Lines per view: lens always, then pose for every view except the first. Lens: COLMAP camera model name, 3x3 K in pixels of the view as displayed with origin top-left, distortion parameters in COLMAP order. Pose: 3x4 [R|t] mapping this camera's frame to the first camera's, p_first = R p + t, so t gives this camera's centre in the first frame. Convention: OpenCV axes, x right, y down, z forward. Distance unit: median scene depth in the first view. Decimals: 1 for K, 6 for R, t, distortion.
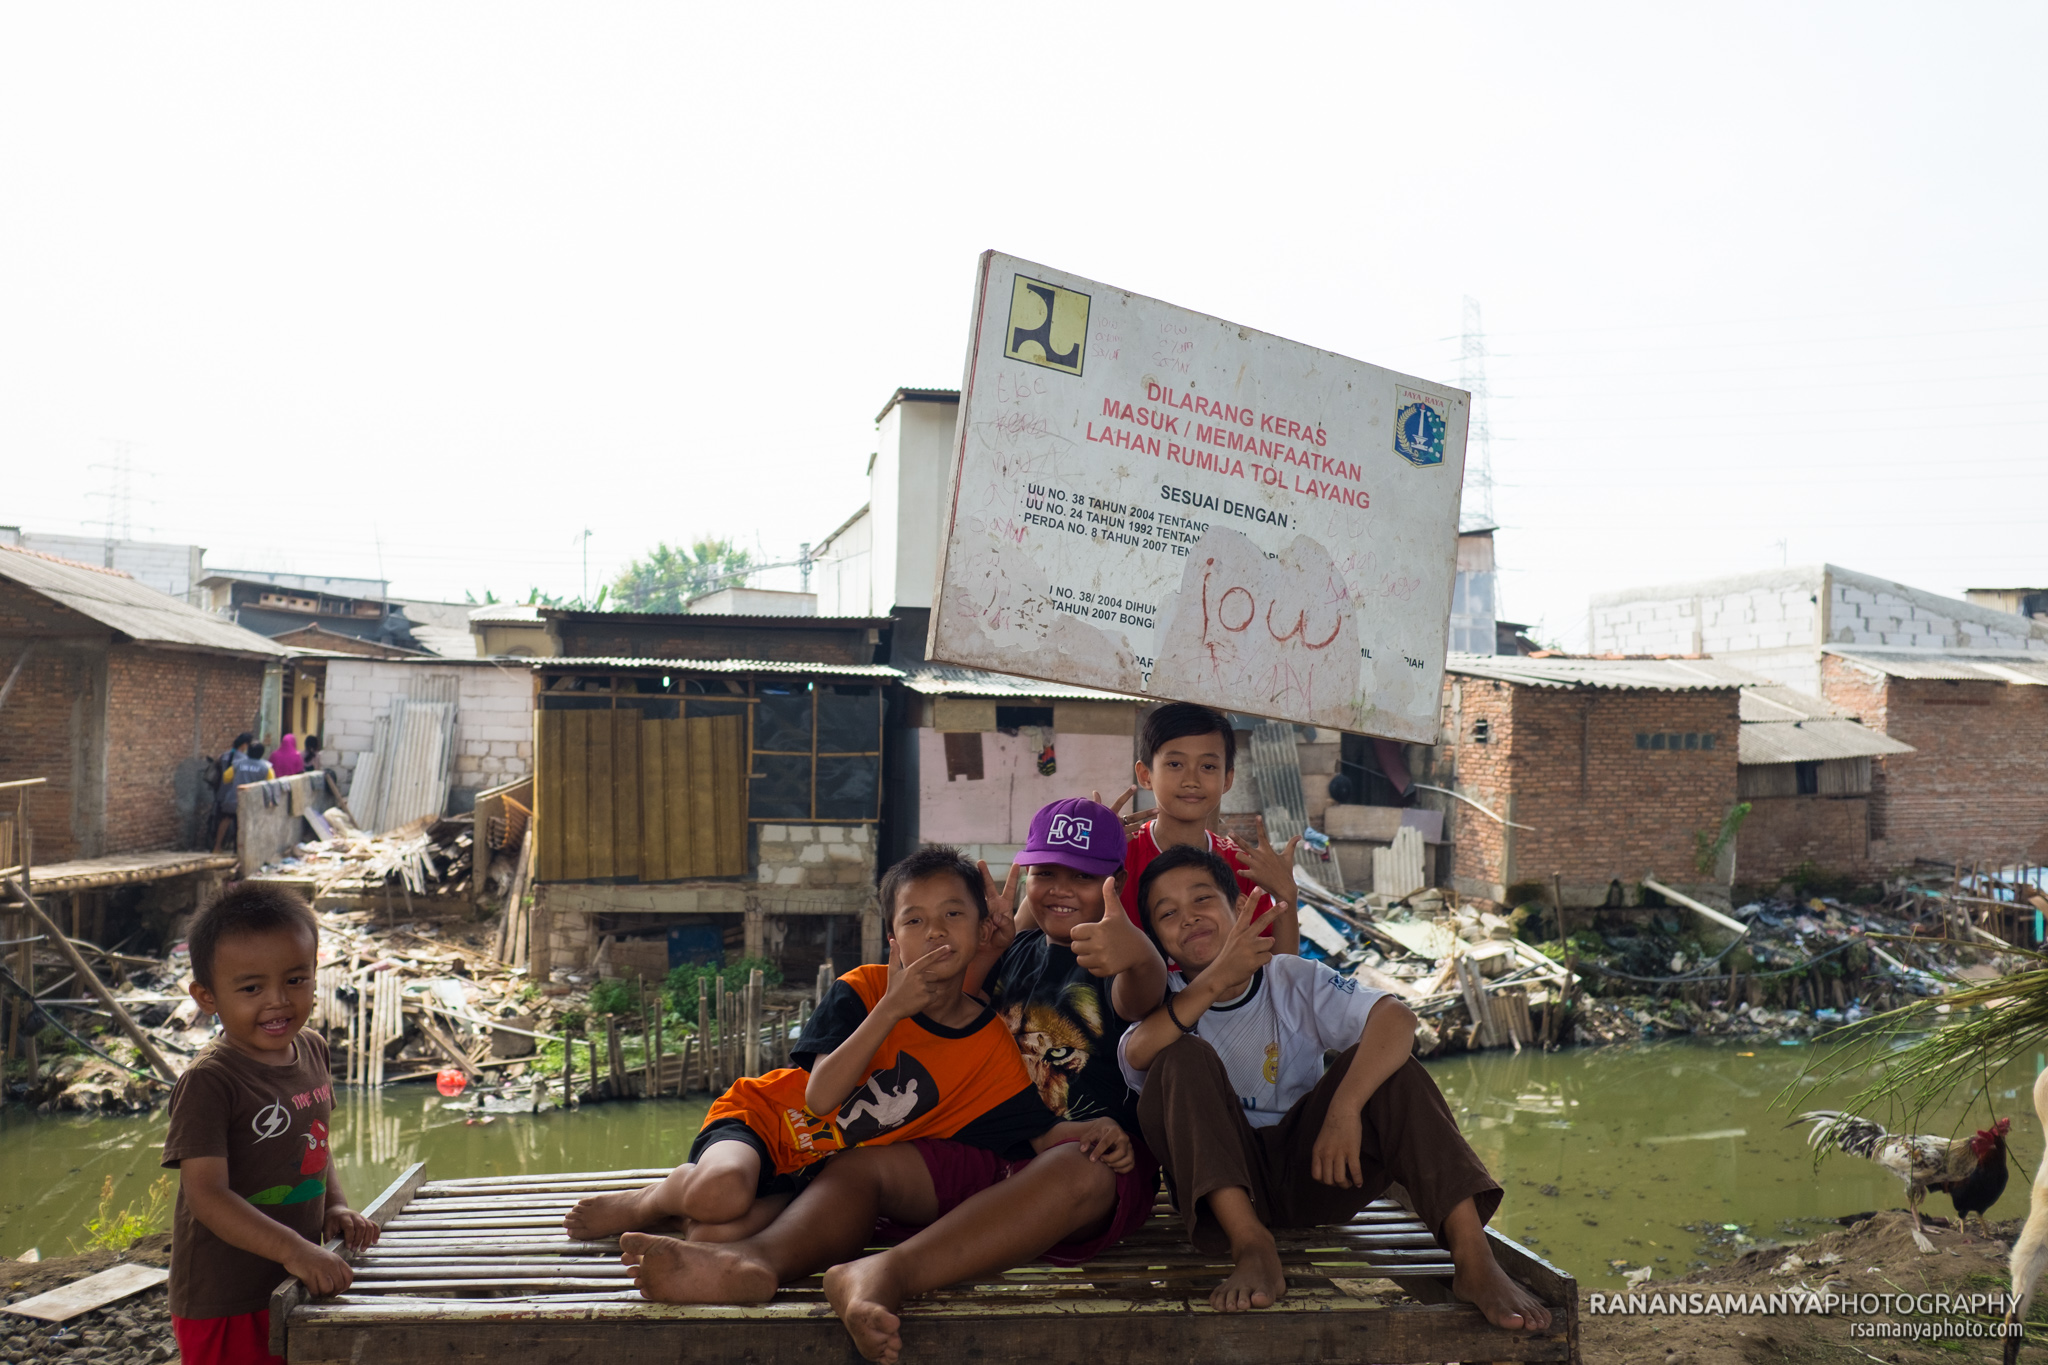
lens RADIAL K [[1664.2, 0, 1004.3], [0, 1664.2, 739.0], [0, 0, 1]] dist [-0.035620, -0.012081]
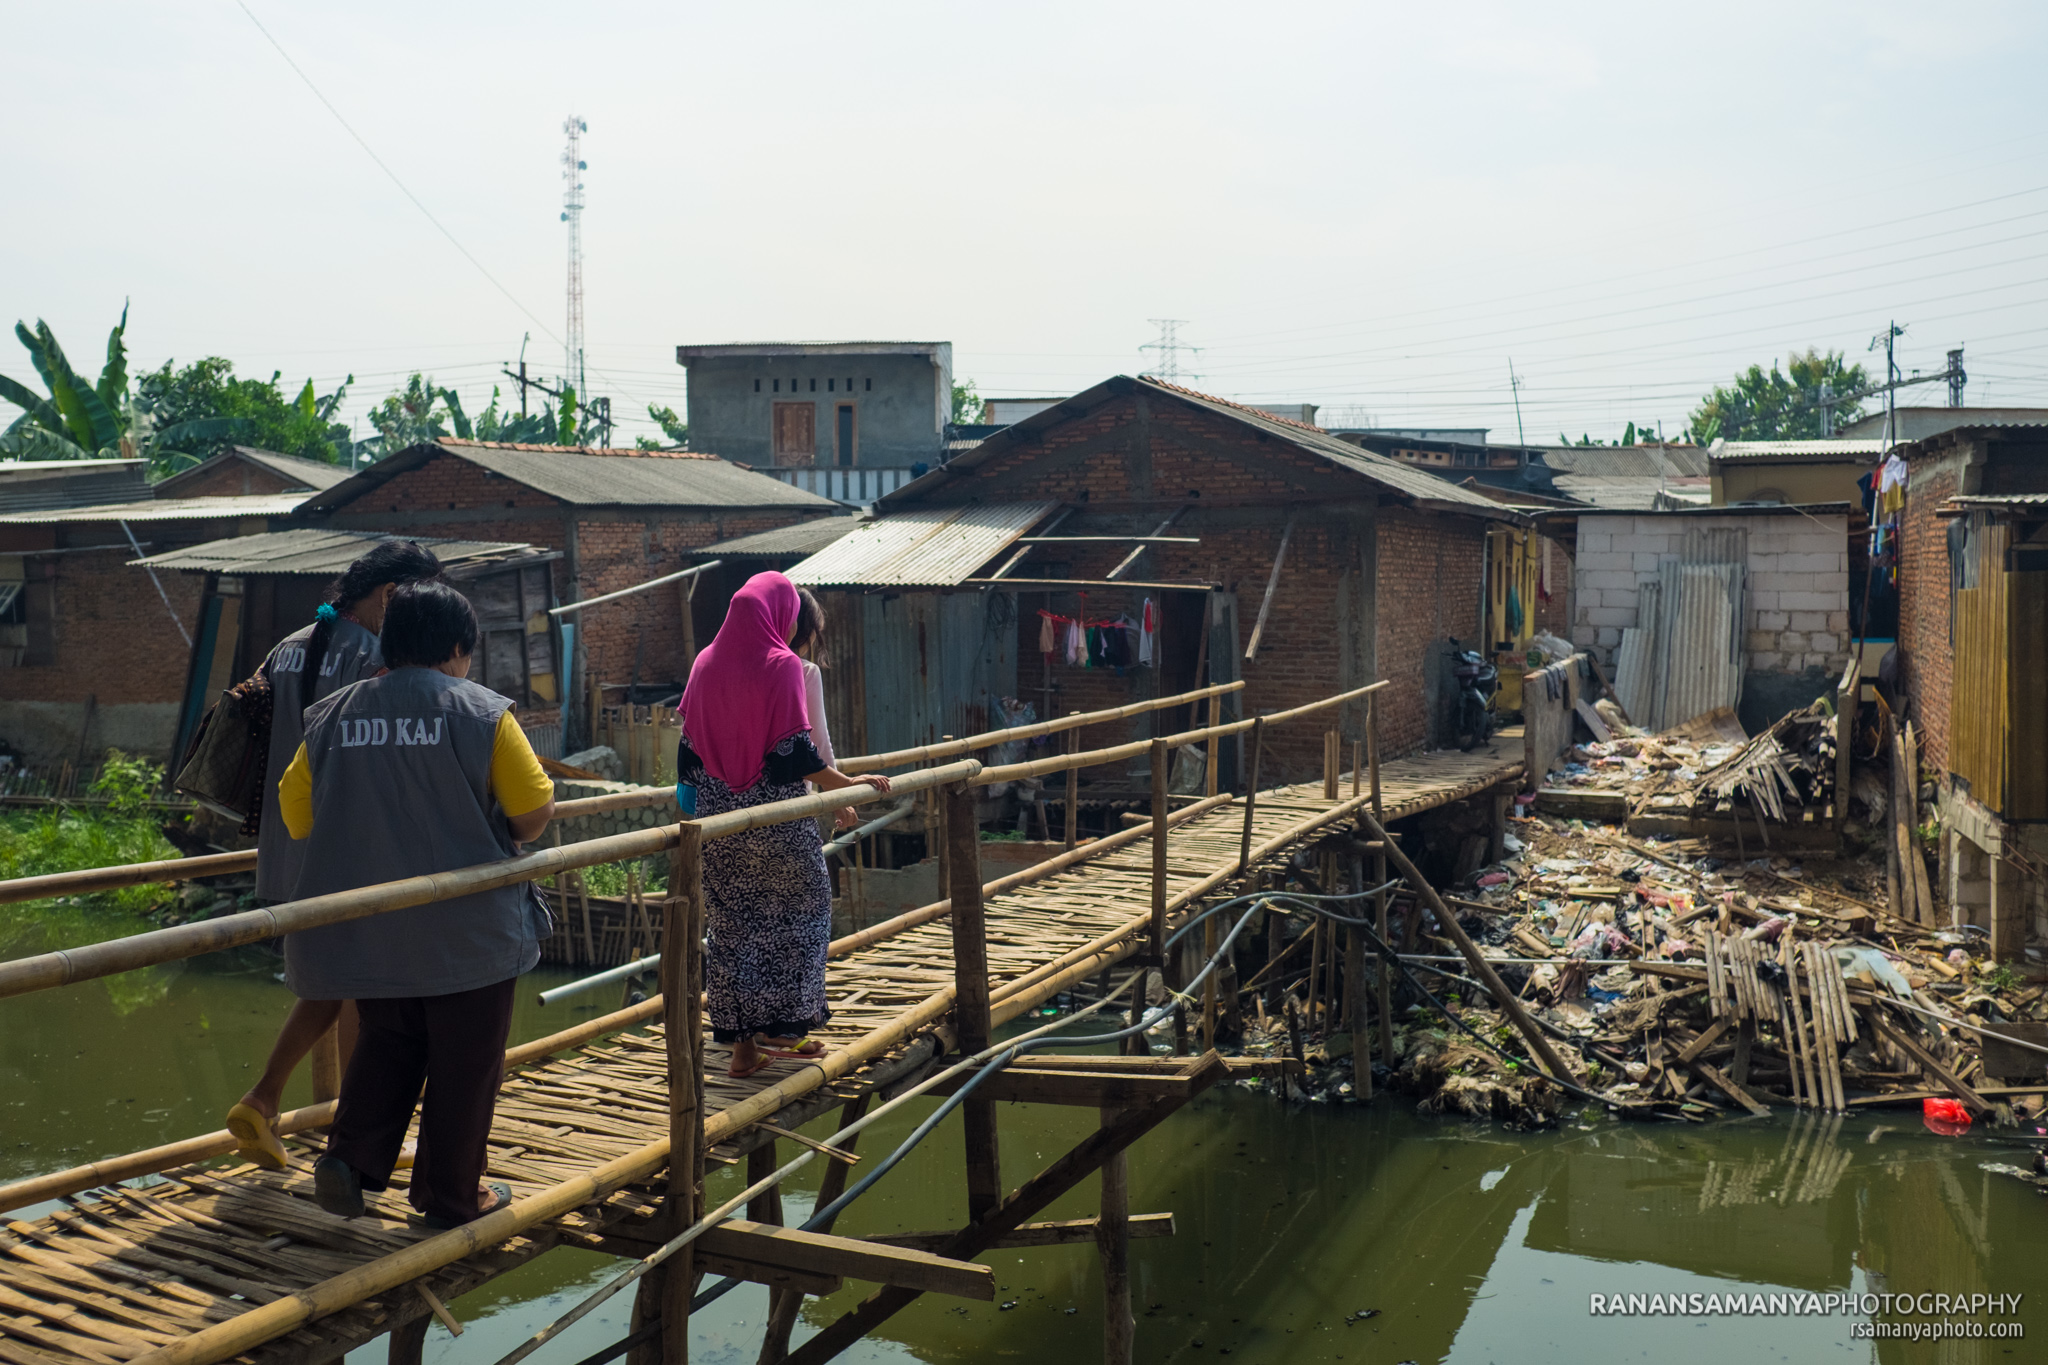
lens RADIAL K [[1664.2, 0, 1004.3], [0, 1664.2, 739.0], [0, 0, 1]] dist [-0.035620, -0.012081]
pose [[0.843683, 0.020489, -0.536451, -0.240017], [0.026818, 0.996415, 0.080234, -0.012871], [0.536172, -0.082079, 0.840109, 0.175519]]
